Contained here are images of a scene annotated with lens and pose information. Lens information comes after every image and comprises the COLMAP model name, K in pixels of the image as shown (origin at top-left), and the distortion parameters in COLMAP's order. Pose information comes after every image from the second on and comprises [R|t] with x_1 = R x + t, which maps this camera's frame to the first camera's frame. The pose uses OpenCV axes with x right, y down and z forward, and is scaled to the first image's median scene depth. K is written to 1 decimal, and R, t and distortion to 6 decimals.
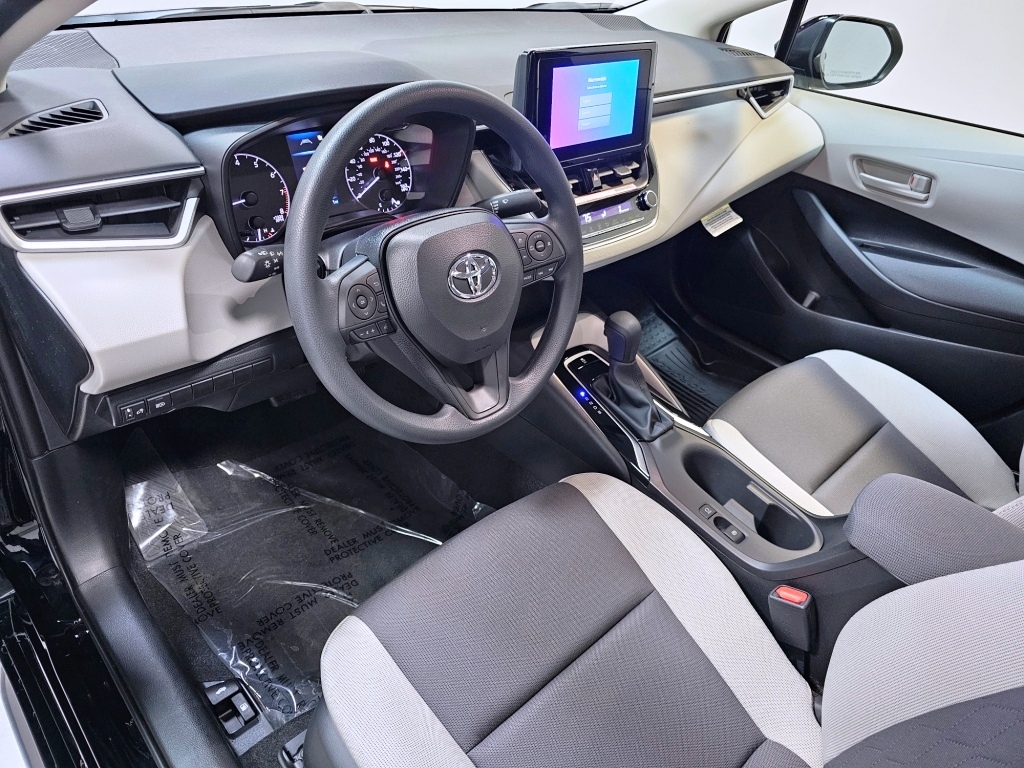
lens RADIAL K [[710.9, 0, 512.0], [0, 710.9, 384.0], [0, 0, 1]] dist [-0.000548, 0.000428]
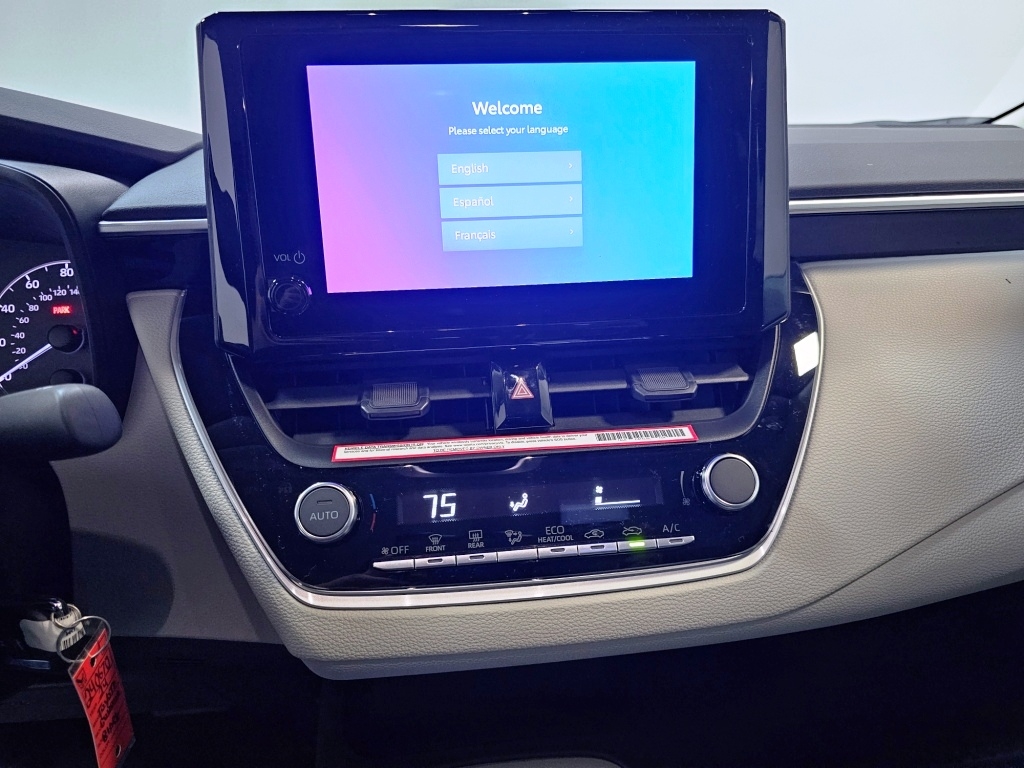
lens RADIAL K [[710.9, 0, 512.0], [0, 710.9, 384.0], [0, 0, 1]] dist [-0.000548, 0.000428]
pose [[0.784296, 0.081400, -0.615023, 0.347834], [-0.257327, 0.944737, -0.203114, -0.244585], [0.564502, 0.317564, 0.761900, 0.808365]]
